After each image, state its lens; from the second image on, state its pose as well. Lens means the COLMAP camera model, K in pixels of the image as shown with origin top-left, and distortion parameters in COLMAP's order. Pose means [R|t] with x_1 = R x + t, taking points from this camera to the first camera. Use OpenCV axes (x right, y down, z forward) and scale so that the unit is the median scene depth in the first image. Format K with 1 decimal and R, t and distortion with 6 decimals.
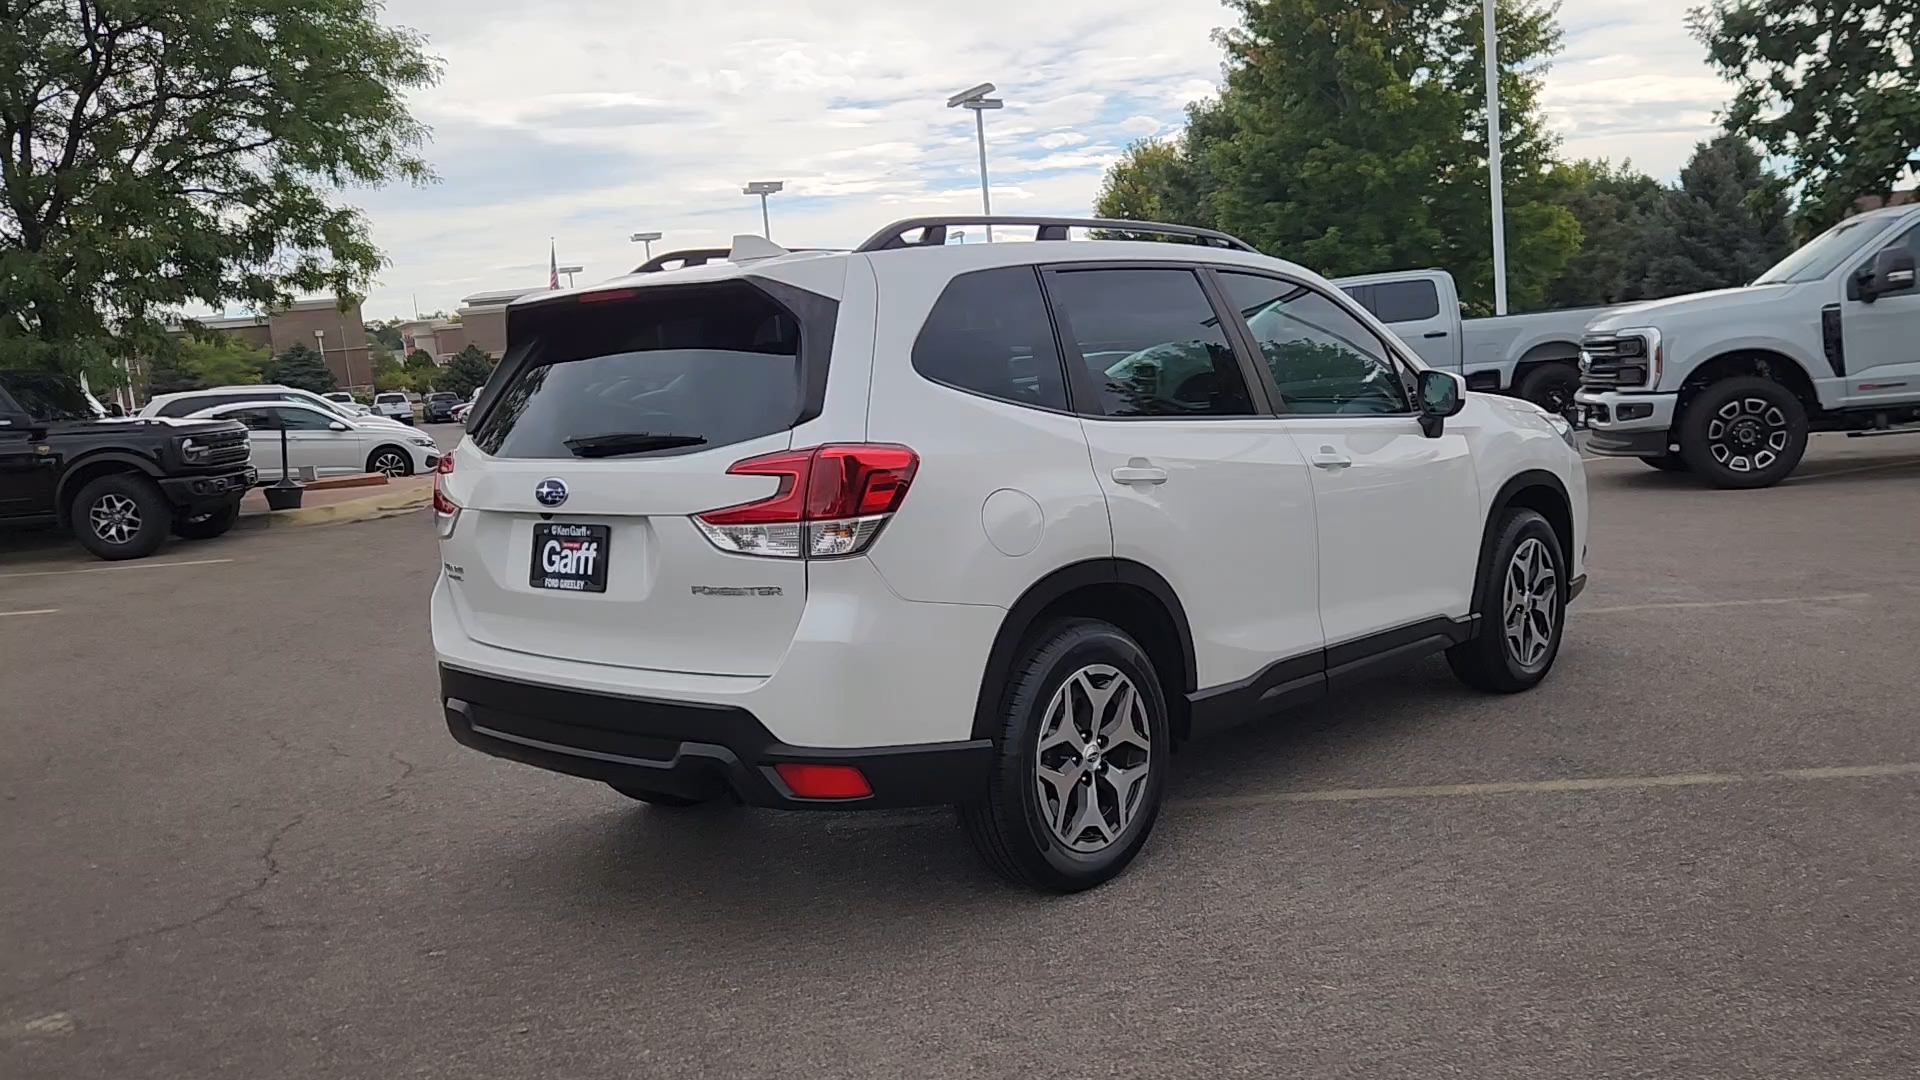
lens RADIAL K [[1621.1, 0, 949.4], [0, 1621.1, 577.6], [0, 0, 1]] dist [0.036751, -0.028737]
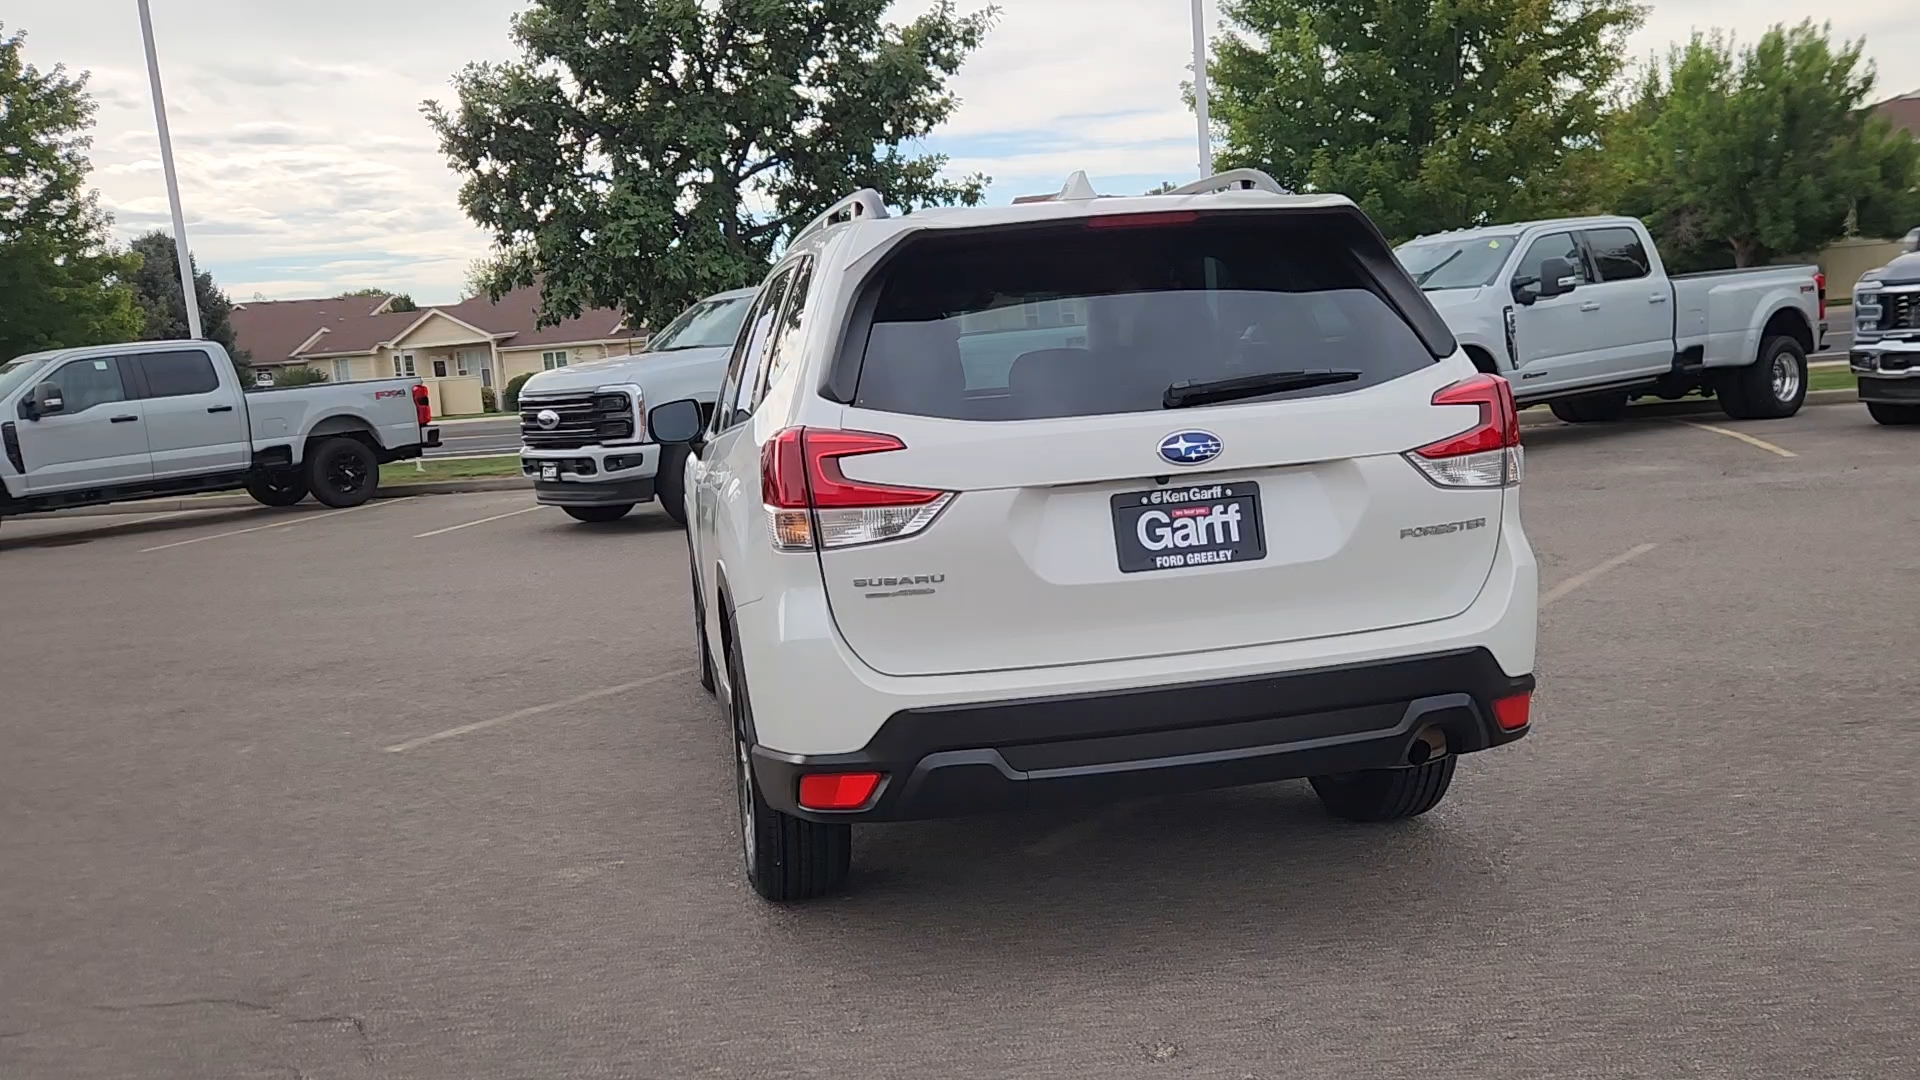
lens RADIAL K [[1621.1, 0, 949.4], [0, 1621.1, 577.6], [0, 0, 1]] dist [0.036751, -0.028737]
pose [[0.602957, -0.091232, 0.792540, -0.790012], [0.141128, 0.989969, 0.006590, -0.007823], [-0.785191, 0.107876, 0.609785, 0.483590]]
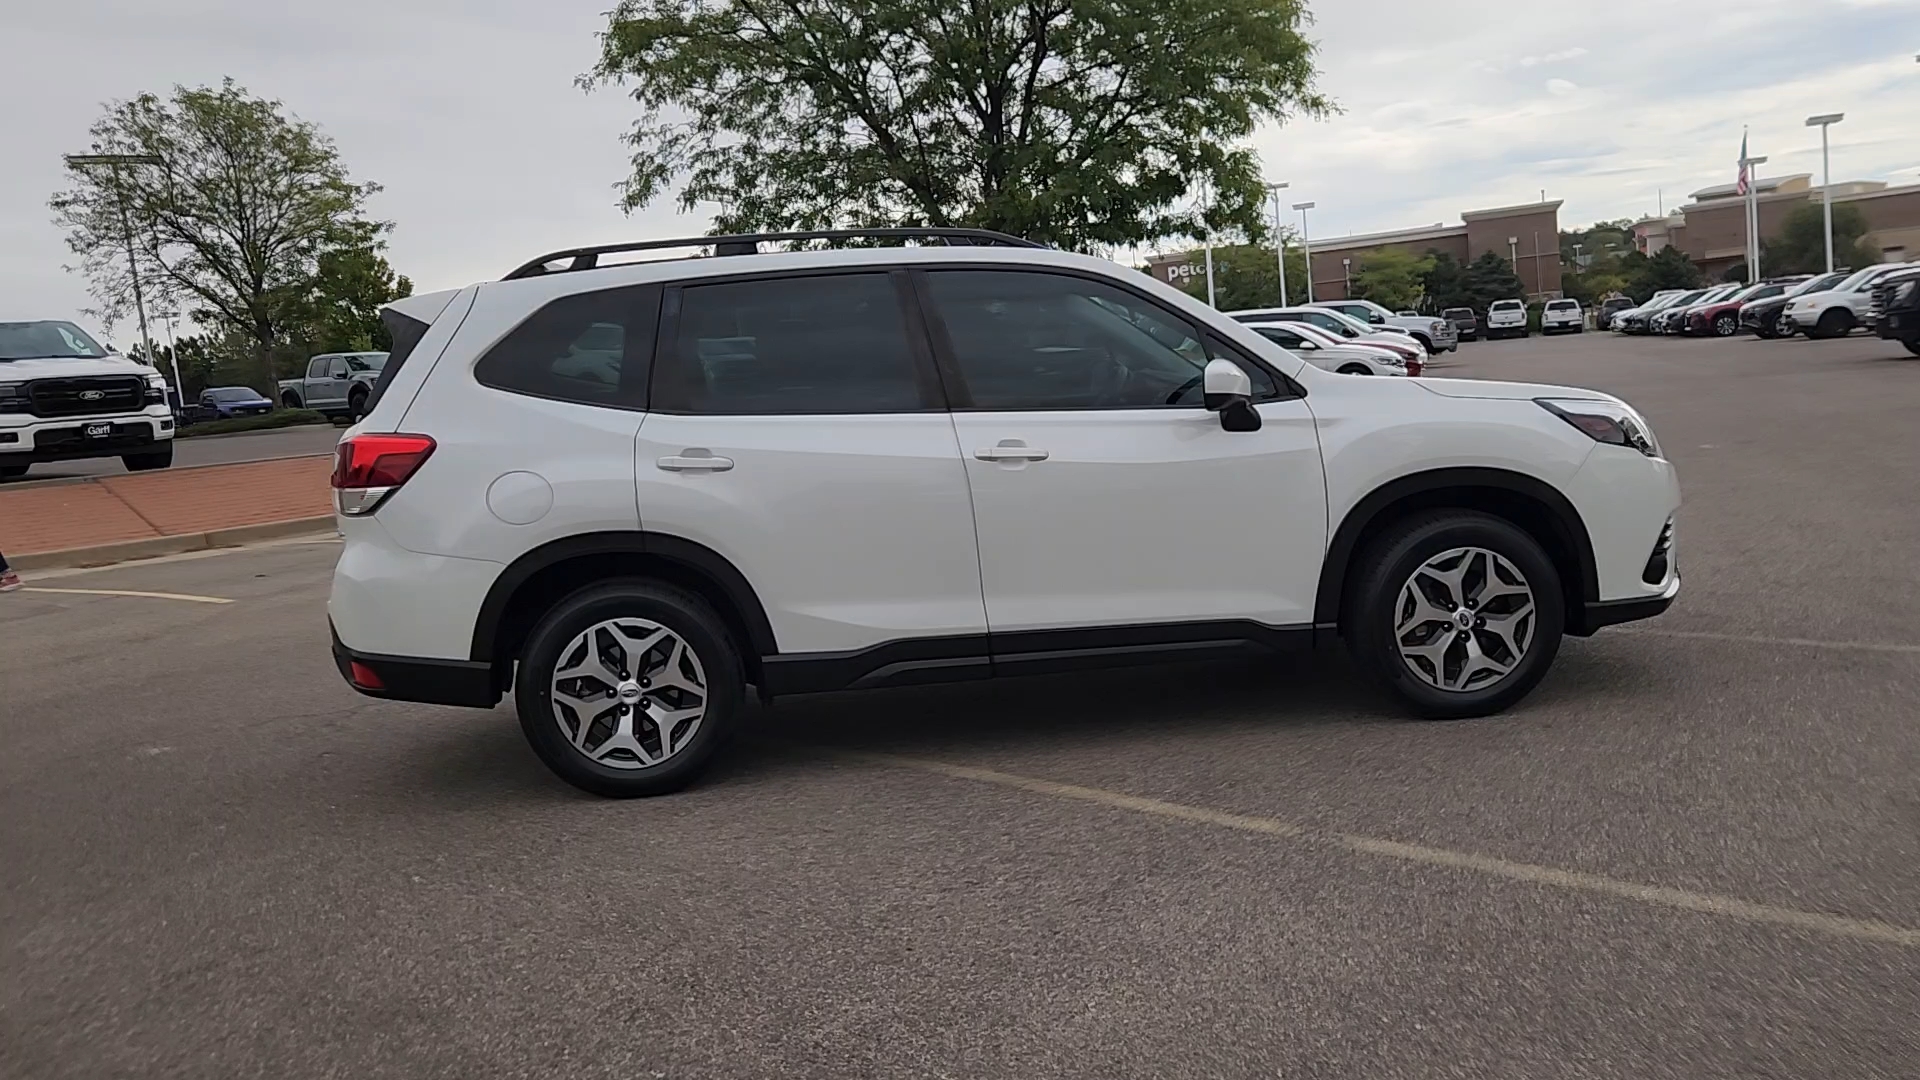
lens RADIAL K [[1621.1, 0, 949.4], [0, 1621.1, 577.6], [0, 0, 1]] dist [0.036751, -0.028737]
pose [[0.747104, 0.100966, -0.656995, 0.900964], [-0.062145, 0.994677, 0.082192, -0.077219], [0.661796, -0.020577, 0.749401, 0.208833]]
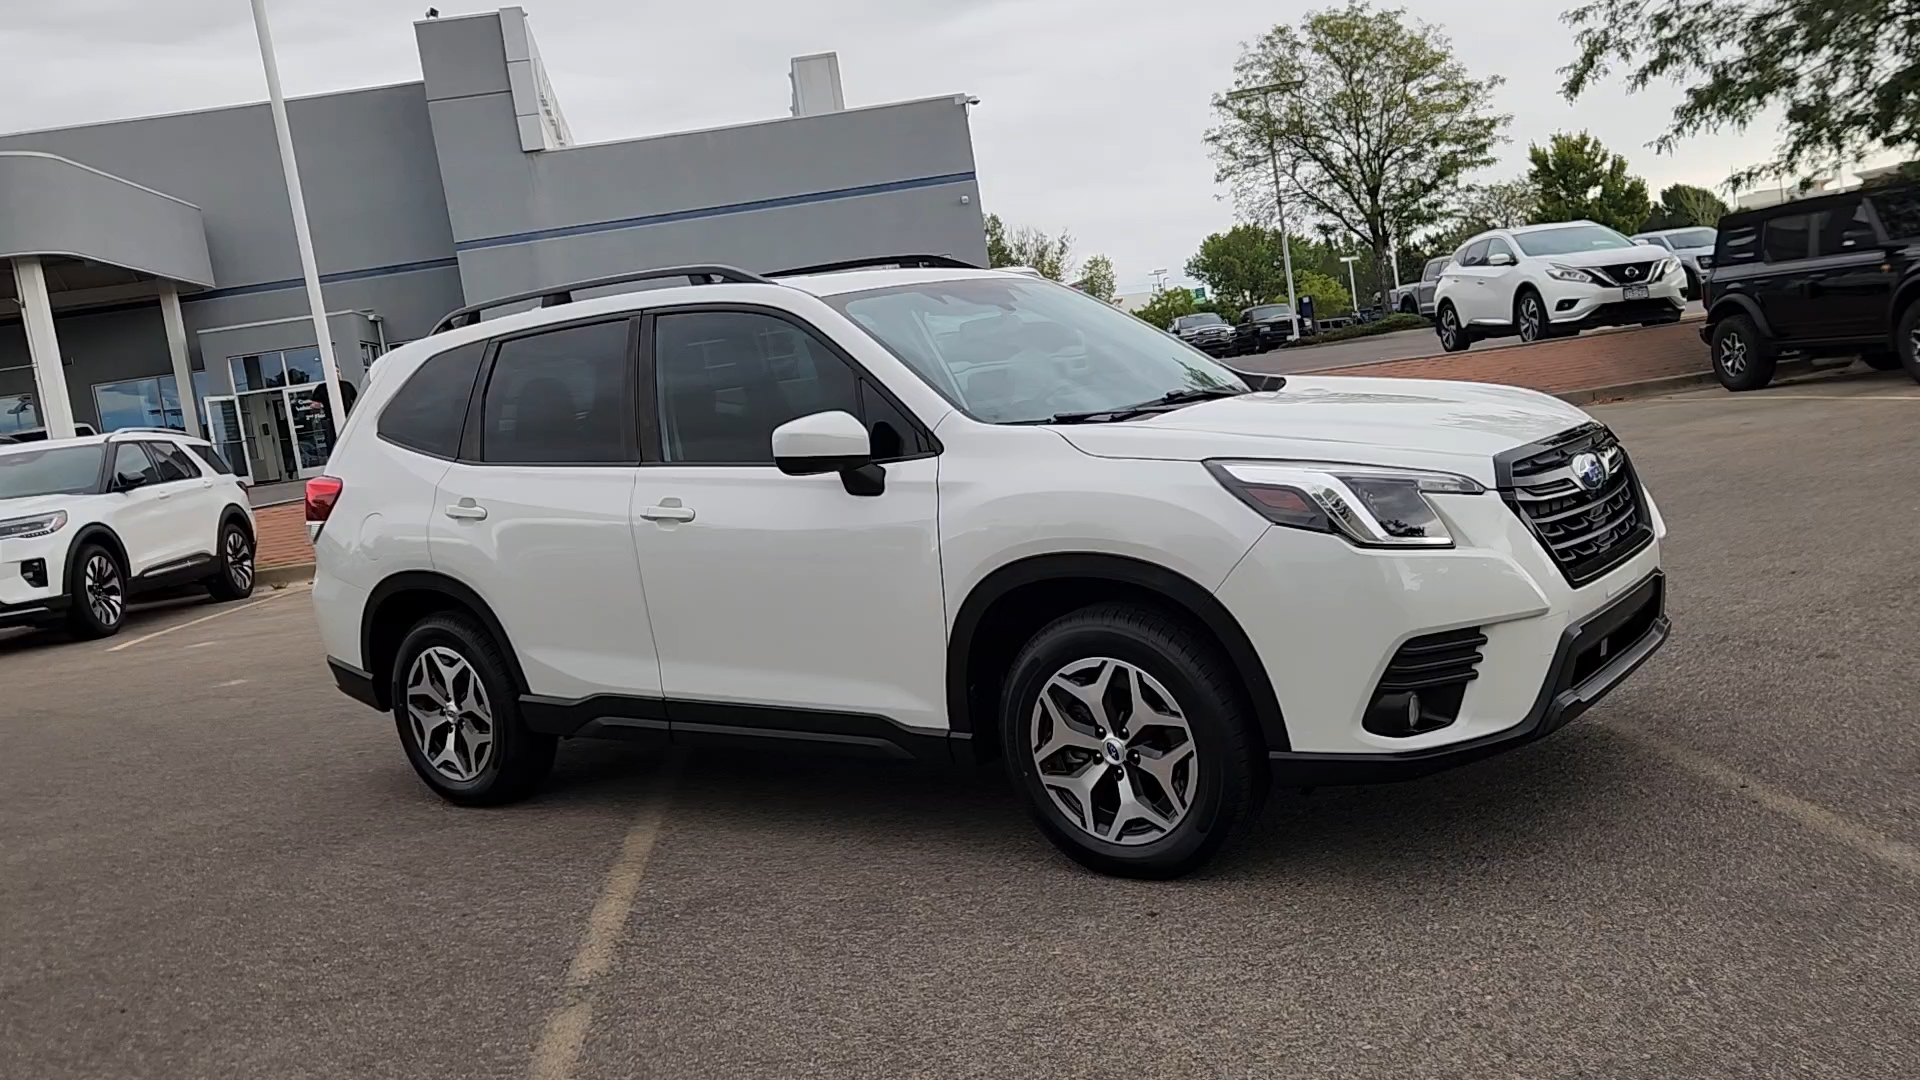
lens RADIAL K [[1611.6, 0, 953.8], [0, 1611.6, 595.5], [0, 0, 1]] dist [0.027469, -0.000511]
pose [[0.098819, 0.193439, -0.976123, 1.220293], [-0.010708, 0.981074, 0.193336, -0.215576], [0.995048, -0.008653, 0.099020, 1.092395]]
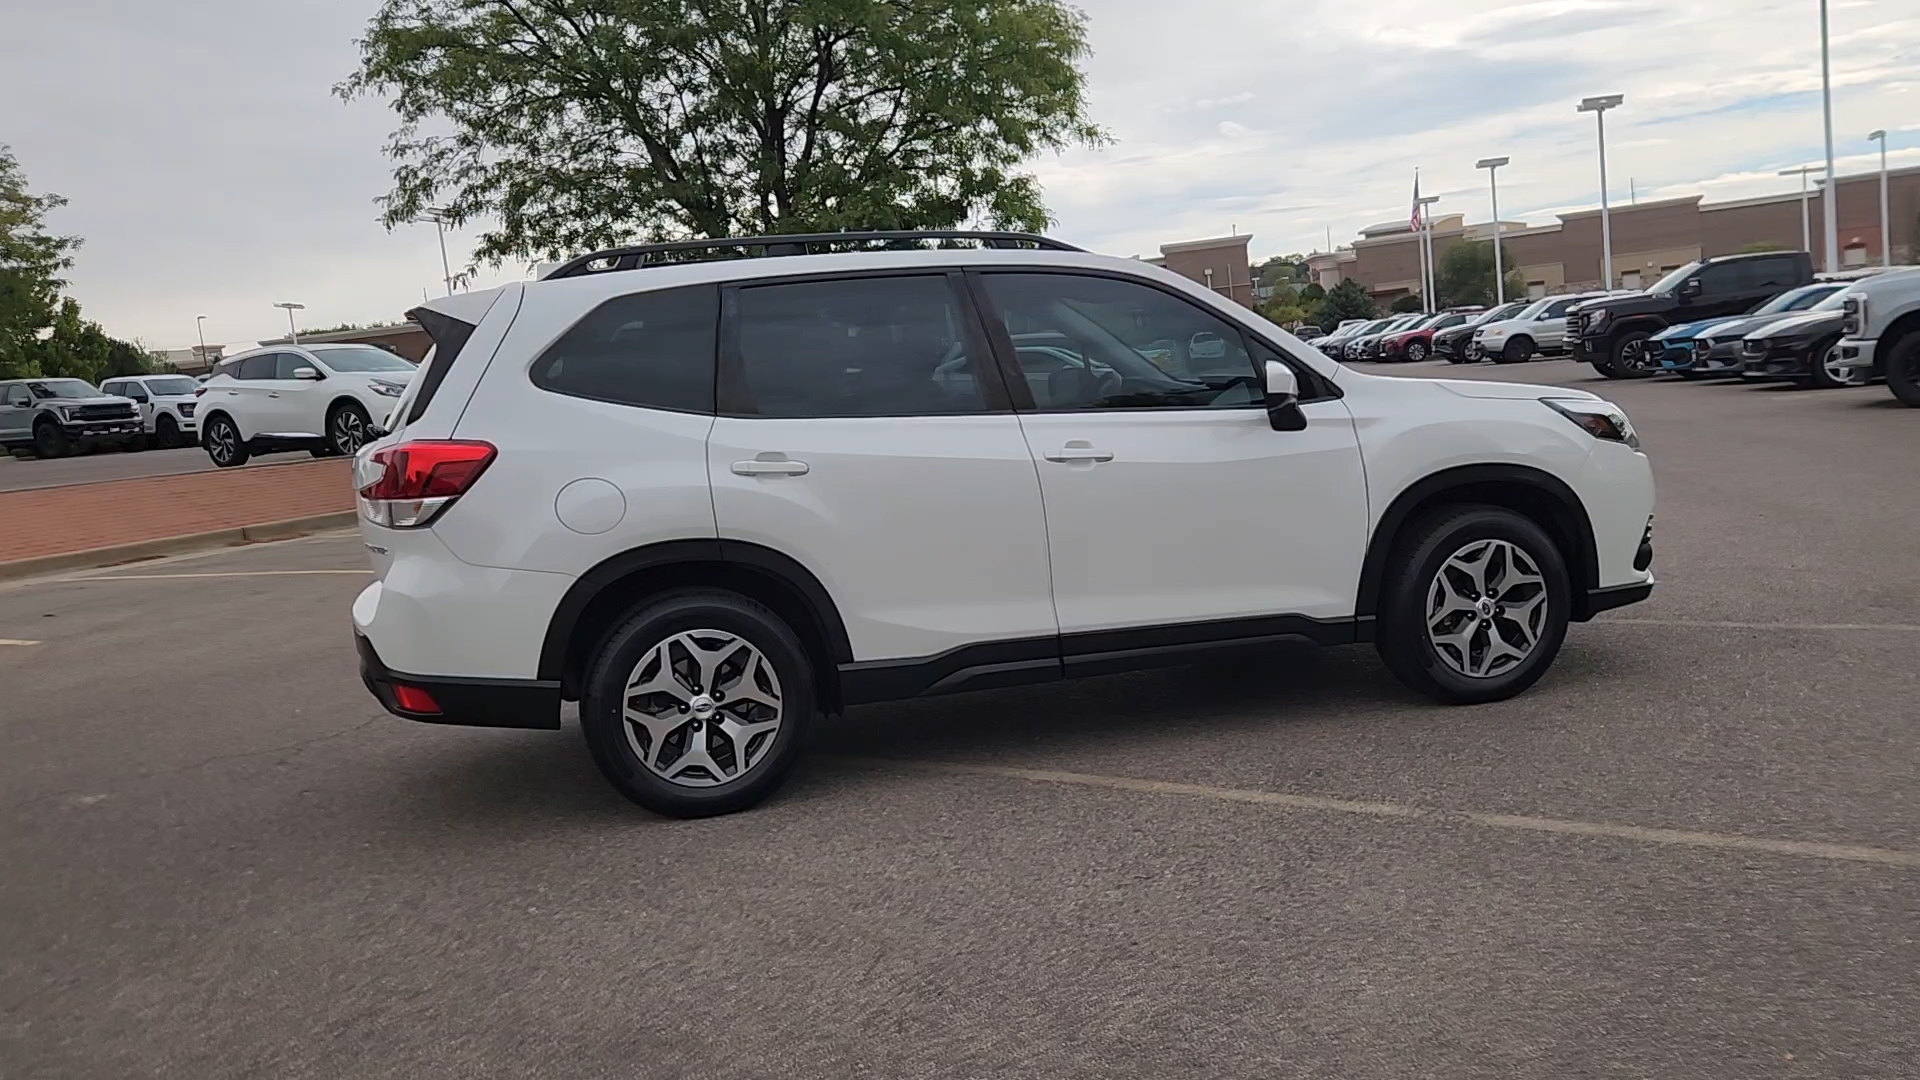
lens RADIAL K [[1621.1, 0, 949.4], [0, 1621.1, 577.6], [0, 0, 1]] dist [0.036751, -0.028737]
pose [[0.853970, 0.070107, -0.515578, 0.712188], [-0.048201, 0.997279, 0.055770, -0.048527], [0.518085, -0.022774, 0.855026, 0.077386]]
